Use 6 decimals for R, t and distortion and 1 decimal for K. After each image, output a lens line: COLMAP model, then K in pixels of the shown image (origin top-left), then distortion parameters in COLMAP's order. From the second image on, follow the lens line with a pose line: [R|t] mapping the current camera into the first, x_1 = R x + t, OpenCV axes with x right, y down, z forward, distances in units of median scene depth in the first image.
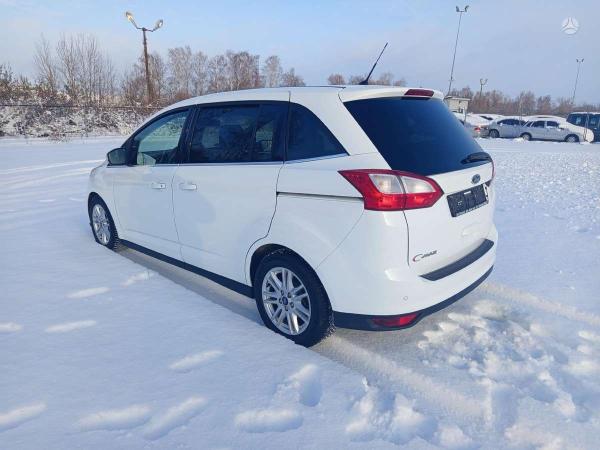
lens RADIAL K [[429.0, 0, 298.2], [0, 429.0, 223.0], [0, 0, 1]] dist [0.037582, -0.053875]
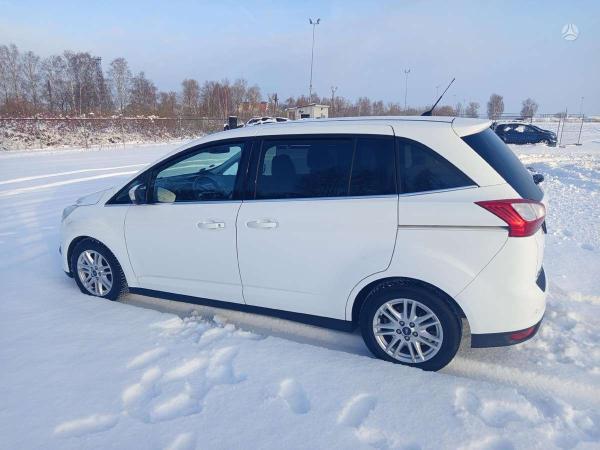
lens RADIAL K [[430.3, 0, 300.0], [0, 430.3, 225.0], [0, 0, 1]] dist [-0.001038, -0.008187]
pose [[0.940397, -0.093705, 0.326916, -0.547163], [0.094864, 0.995413, 0.012433, -0.098423], [-0.326581, 0.019320, 0.944972, 0.113031]]
